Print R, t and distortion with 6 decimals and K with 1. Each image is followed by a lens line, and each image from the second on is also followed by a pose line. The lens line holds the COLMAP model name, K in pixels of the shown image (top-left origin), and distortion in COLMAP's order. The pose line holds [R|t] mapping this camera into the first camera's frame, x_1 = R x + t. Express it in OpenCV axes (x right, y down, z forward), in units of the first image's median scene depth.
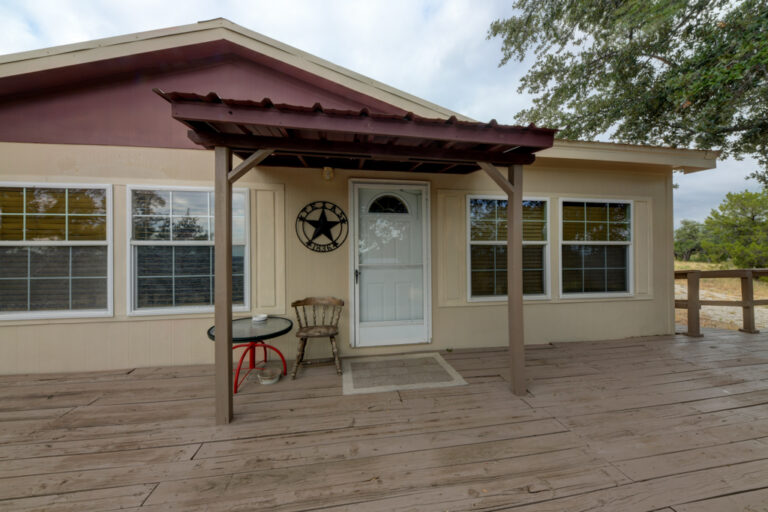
lens RADIAL K [[262.8, 0, 382.6], [0, 262.8, 251.4], [0, 0, 1]] dist [-0.002357, -0.002331]
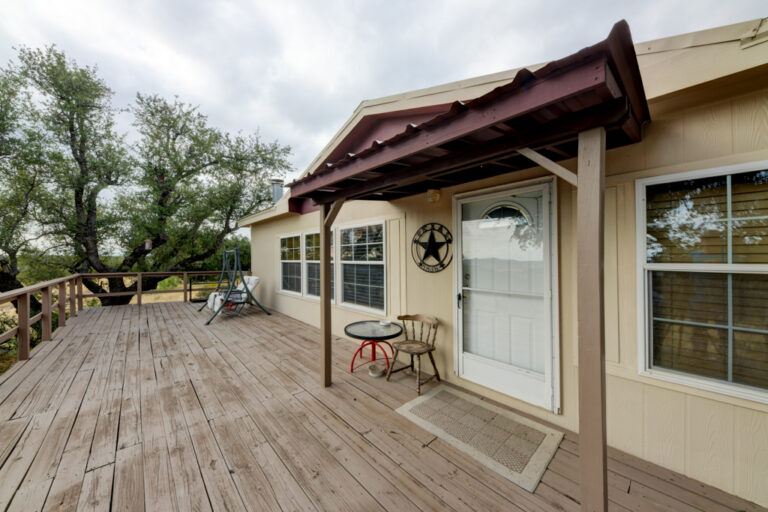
lens RADIAL K [[262.8, 0, 383.6], [0, 262.8, 260.1], [0, 0, 1]] dist [-0.002357, -0.002331]
pose [[0.558874, 0.010186, -0.829190, 0.531378], [-0.004486, 0.999947, 0.009260, -0.056384], [0.829240, -0.001455, 0.558890, 0.276904]]
